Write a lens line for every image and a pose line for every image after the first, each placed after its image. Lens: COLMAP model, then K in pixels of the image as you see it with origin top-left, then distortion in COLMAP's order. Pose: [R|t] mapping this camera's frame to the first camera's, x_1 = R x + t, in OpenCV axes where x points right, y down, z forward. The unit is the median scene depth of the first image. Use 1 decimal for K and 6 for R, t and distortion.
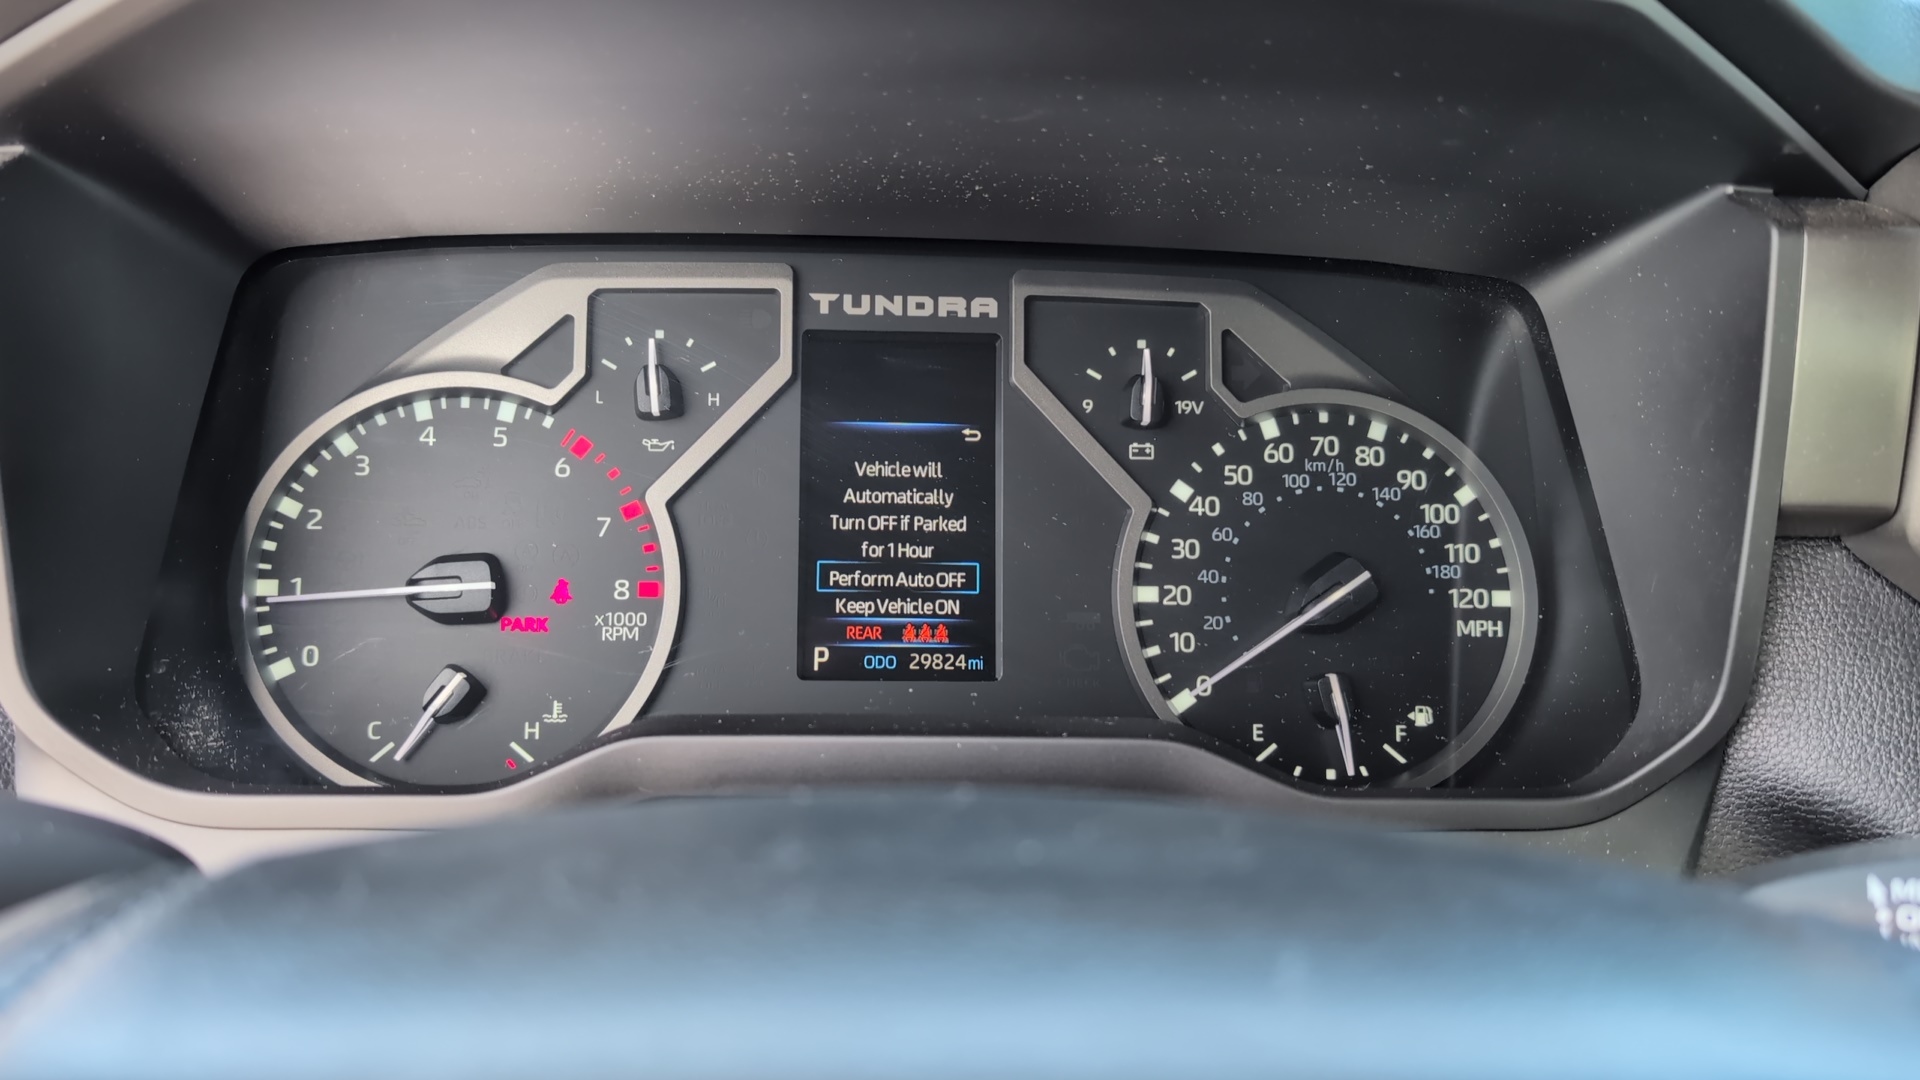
lens RADIAL K [[1618.8, 0, 960.0], [0, 1618.8, 540.0], [0, 0, 1]] dist [0.061415, -0.124111]
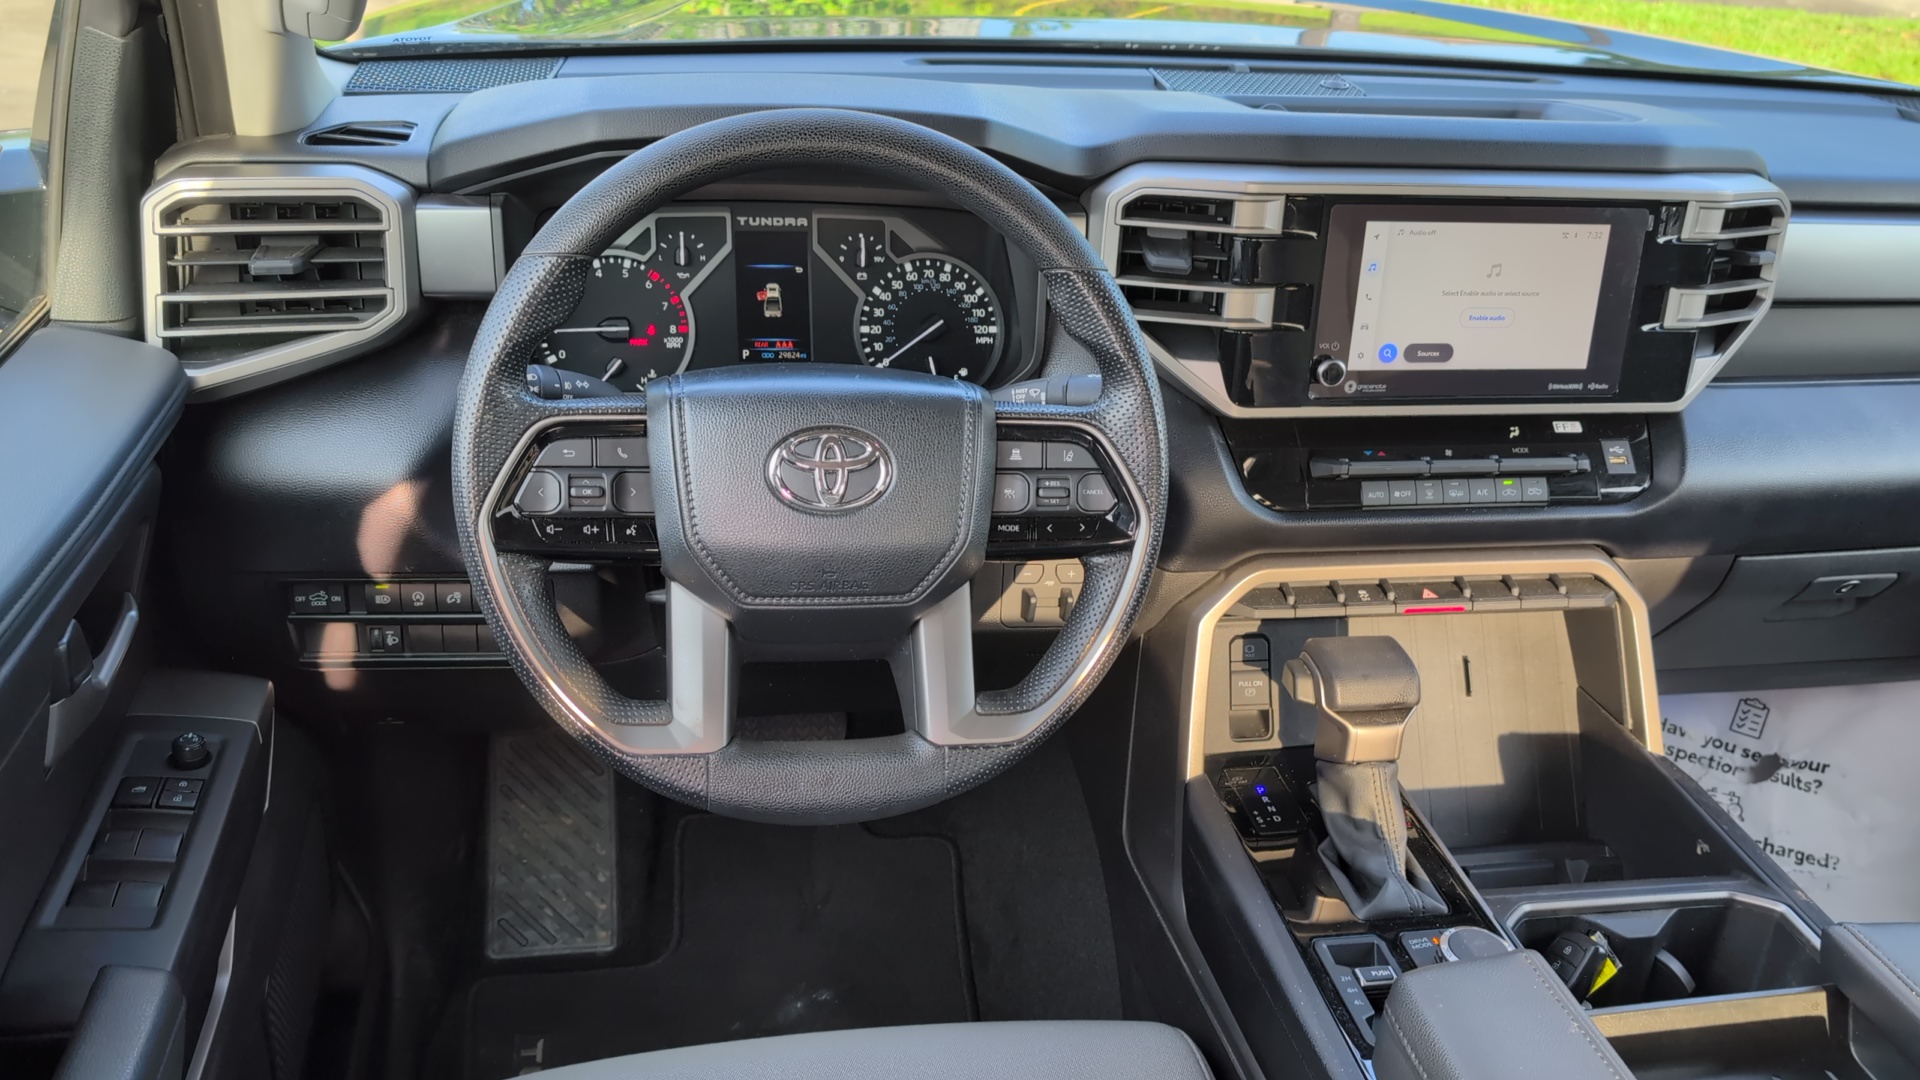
lens RADIAL K [[1618.8, 0, 960.0], [0, 1618.8, 540.0], [0, 0, 1]] dist [0.061415, -0.124111]
pose [[0.992955, -0.026688, 0.115451, -0.050401], [0.008584, 0.987948, 0.154550, -0.036498], [-0.118184, -0.152470, 0.981216, -1.759209]]
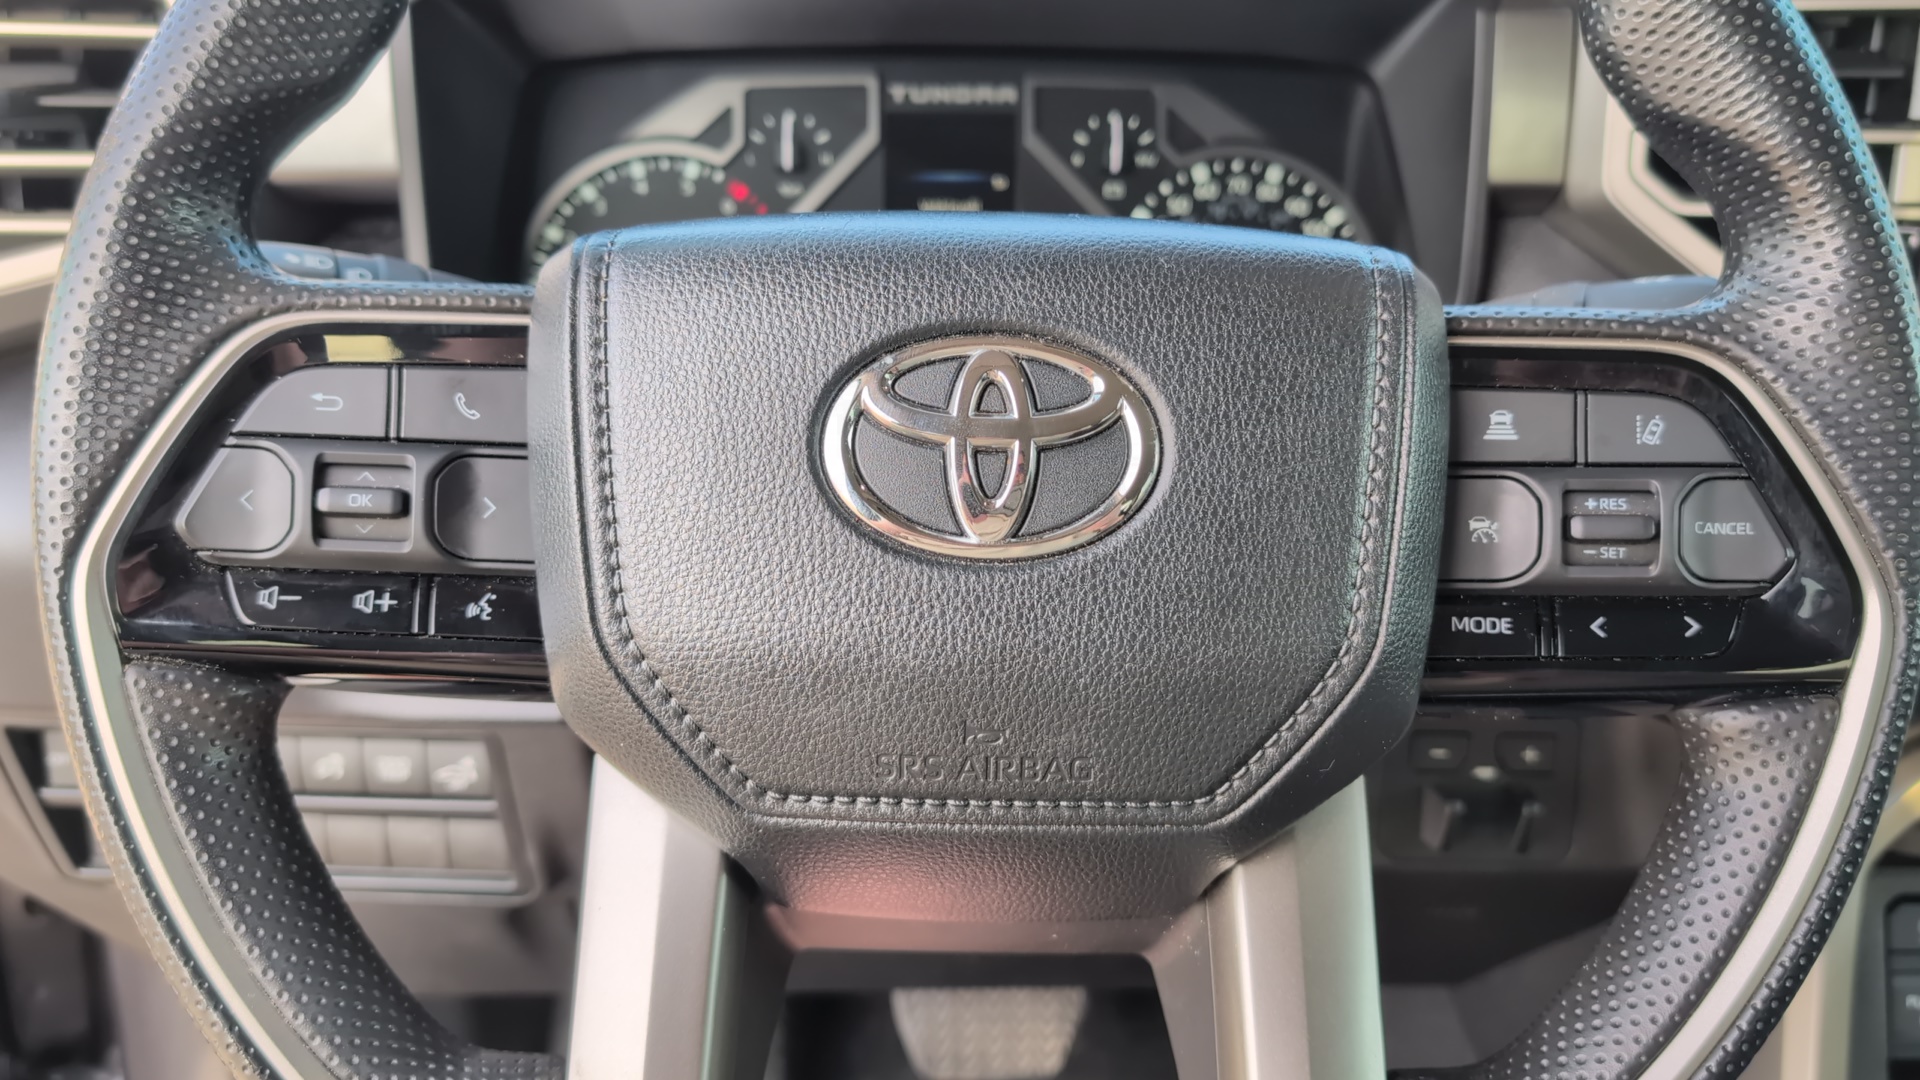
lens RADIAL K [[1618.8, 0, 960.0], [0, 1618.8, 540.0], [0, 0, 1]] dist [0.061415, -0.124111]
pose [[0.998721, -0.007436, -0.050012, 0.043707], [0.009905, 0.998734, 0.049312, 0.189308], [0.049582, -0.049744, 0.997531, -0.505065]]
